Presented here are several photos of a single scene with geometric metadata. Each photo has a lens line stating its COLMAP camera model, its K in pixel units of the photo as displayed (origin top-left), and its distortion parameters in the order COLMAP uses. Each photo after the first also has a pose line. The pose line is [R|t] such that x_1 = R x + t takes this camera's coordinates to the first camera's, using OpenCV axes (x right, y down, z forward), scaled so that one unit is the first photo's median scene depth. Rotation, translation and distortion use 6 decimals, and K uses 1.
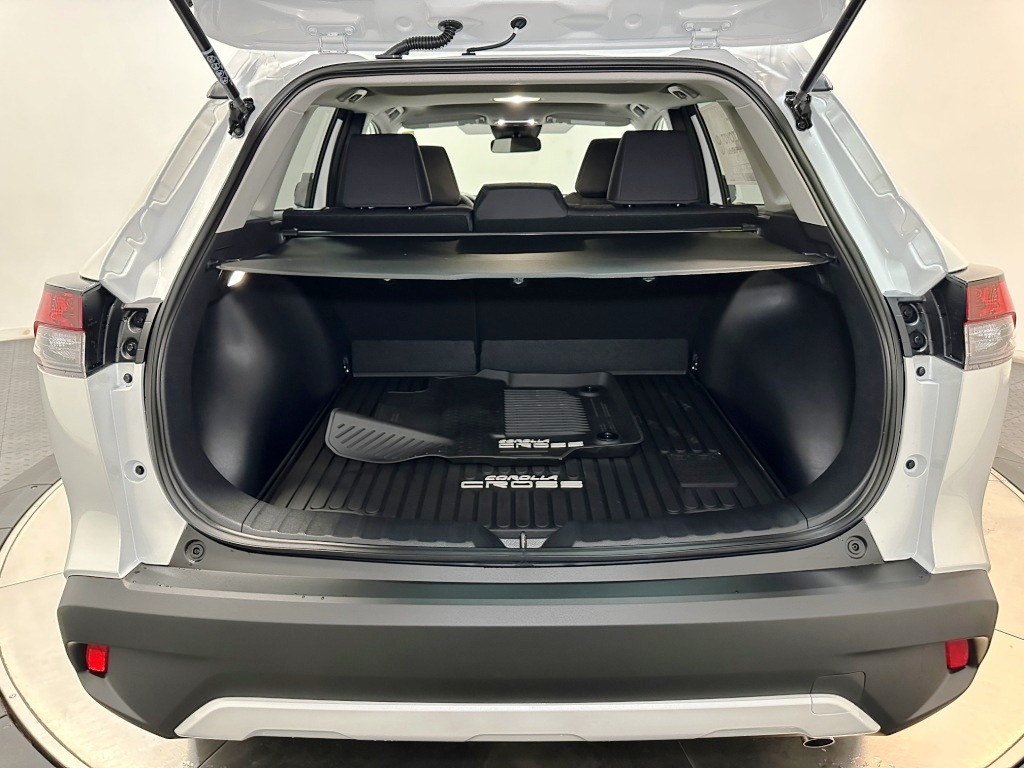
lens RADIAL K [[719.9, 0, 514.8], [0, 719.9, 376.2], [0, 0, 1]] dist [0.003230, 0.002040]
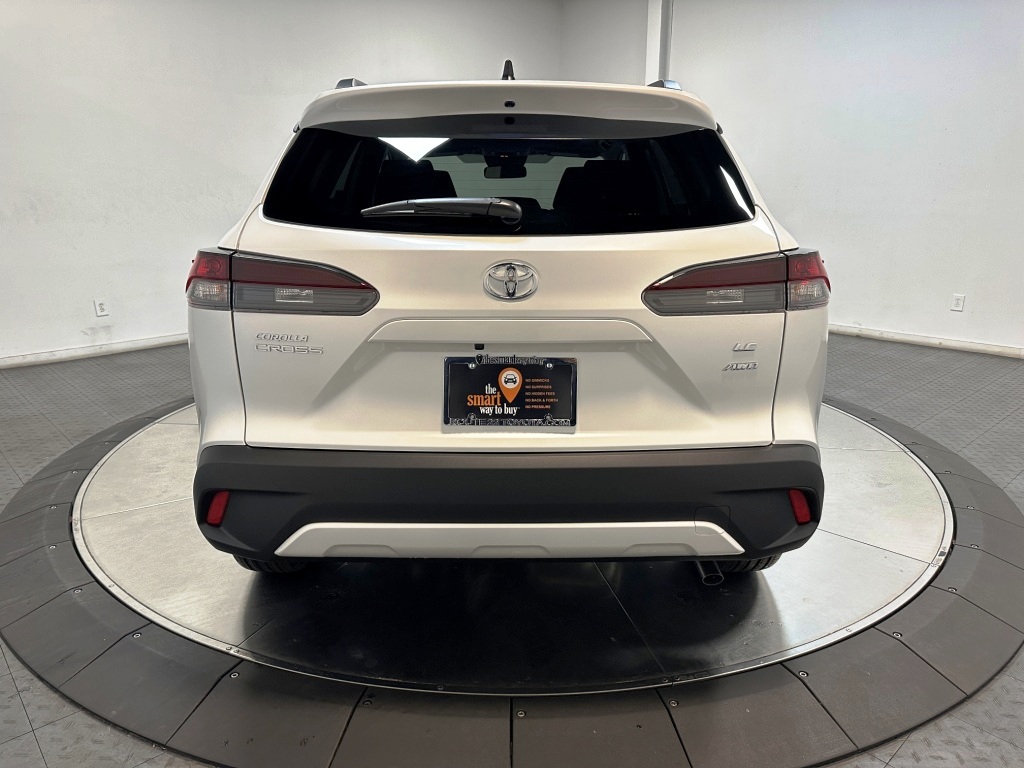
lens RADIAL K [[719.9, 0, 513.1], [0, 719.9, 385.5], [0, 0, 1]] dist [0.003230, 0.002040]
pose [[0.999843, 0.007675, 0.015987, -0.002413], [-0.007209, 0.999553, -0.029029, 0.082852], [-0.016203, 0.028910, 0.999451, -0.226079]]
